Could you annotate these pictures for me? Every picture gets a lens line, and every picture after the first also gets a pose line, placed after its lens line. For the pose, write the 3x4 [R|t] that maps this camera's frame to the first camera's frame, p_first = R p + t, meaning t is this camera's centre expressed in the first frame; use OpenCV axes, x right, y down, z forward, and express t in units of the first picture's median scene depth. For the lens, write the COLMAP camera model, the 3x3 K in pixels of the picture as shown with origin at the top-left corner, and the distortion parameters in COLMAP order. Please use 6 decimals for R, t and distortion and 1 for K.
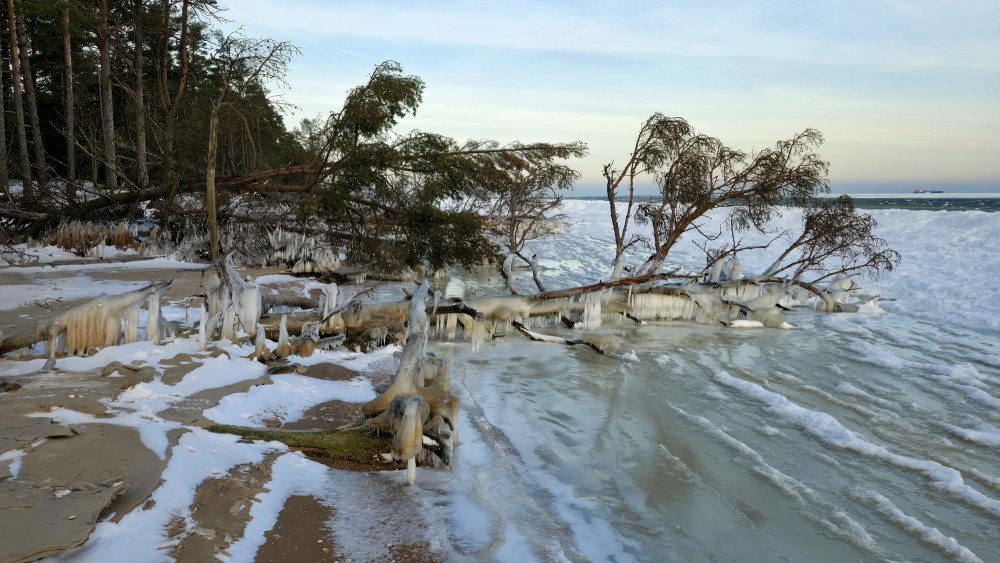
lens RADIAL K [[791.5, 0, 500.0], [0, 791.5, 281.5], [0, 0, 1]] dist [0.002915, 0.002342]
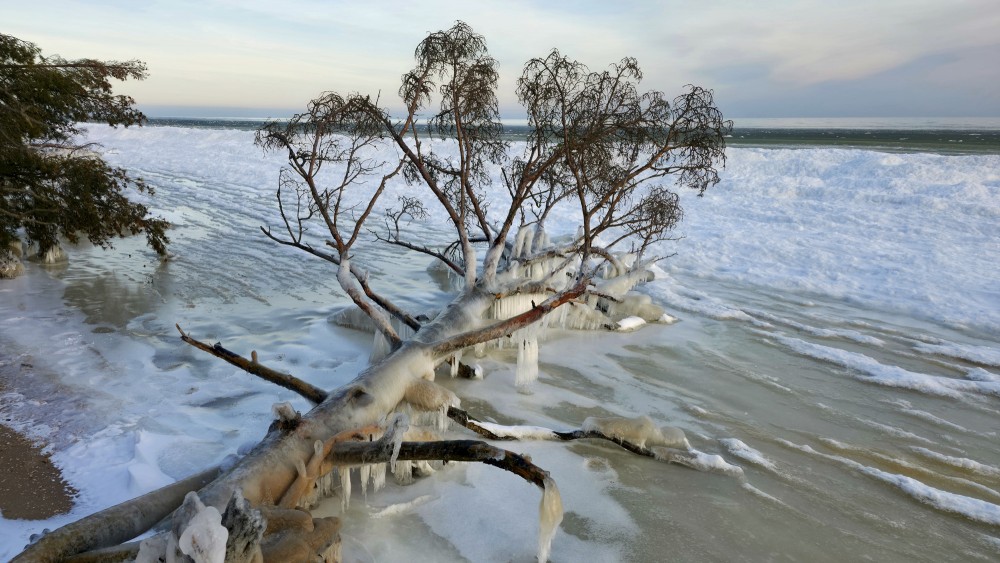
lens RADIAL K [[791.5, 0, 500.0], [0, 791.5, 281.5], [0, 0, 1]] dist [0.002915, 0.002342]
pose [[0.855892, -0.086095, 0.509939, -0.094403], [0.041261, 0.994270, 0.098614, -0.036303], [-0.515507, -0.063362, 0.854540, 0.250035]]
